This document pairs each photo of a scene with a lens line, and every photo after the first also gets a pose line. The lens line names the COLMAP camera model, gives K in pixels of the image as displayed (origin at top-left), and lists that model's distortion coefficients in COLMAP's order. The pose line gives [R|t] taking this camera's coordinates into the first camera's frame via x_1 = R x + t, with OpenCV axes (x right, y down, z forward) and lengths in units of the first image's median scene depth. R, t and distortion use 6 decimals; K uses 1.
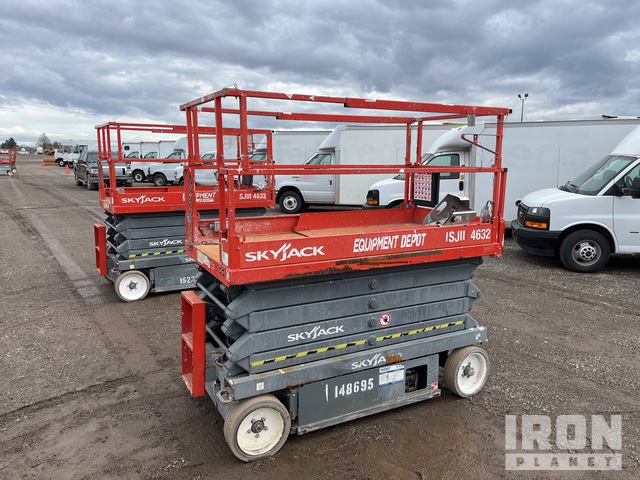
lens RADIAL K [[491.6, 0, 329.1], [0, 491.6, 238.1], [0, 0, 1]] dist [-0.002100, -0.001762]
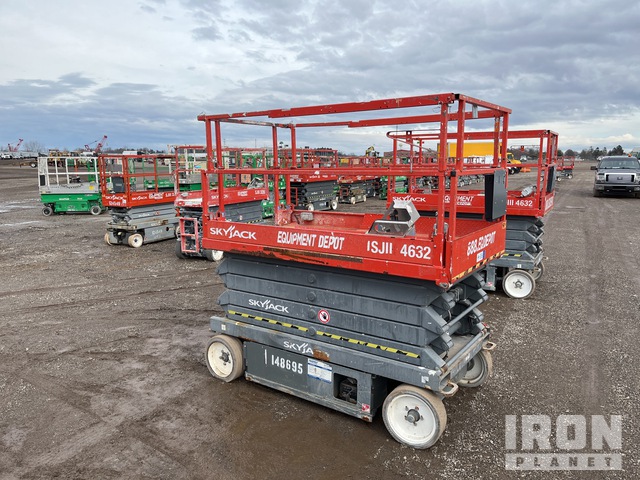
lens RADIAL K [[491.6, 0, 329.1], [0, 491.6, 238.1], [0, 0, 1]] dist [-0.002100, -0.001762]
pose [[0.450599, 0.124850, -0.883953, 1.052344], [-0.137176, 0.988096, 0.069634, -0.073176], [0.882125, 0.089880, 0.462361, 0.537482]]
